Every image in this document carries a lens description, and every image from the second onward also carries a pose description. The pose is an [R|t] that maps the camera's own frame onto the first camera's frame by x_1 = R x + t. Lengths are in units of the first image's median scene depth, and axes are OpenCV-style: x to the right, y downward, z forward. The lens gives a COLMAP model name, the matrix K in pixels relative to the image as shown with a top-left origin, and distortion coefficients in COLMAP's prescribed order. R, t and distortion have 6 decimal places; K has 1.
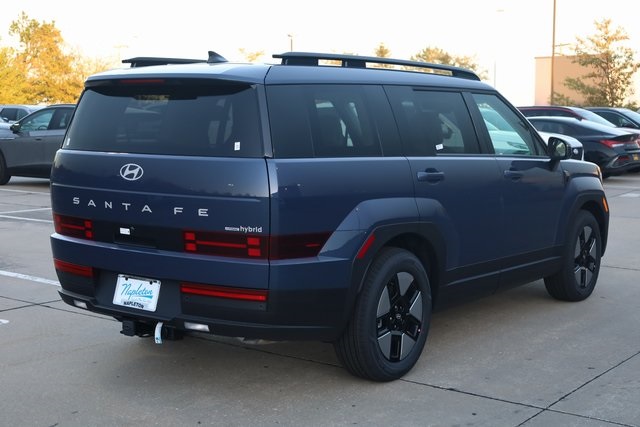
lens RADIAL K [[915.3, 0, 321.2], [0, 915.3, 213.3], [0, 0, 1]] dist [0.011040, 0.000000]
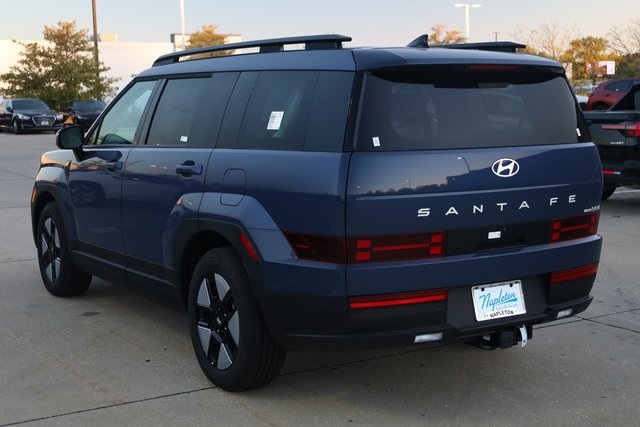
lens RADIAL K [[915.3, 0, 325.3], [0, 915.3, 216.2], [0, 0, 1]] dist [0.011040, 0.000000]
pose [[0.386783, -0.126487, 0.913455, -1.099214], [0.114110, 0.989501, 0.088699, -0.097485], [-0.915083, 0.069927, 0.397156, 0.799082]]
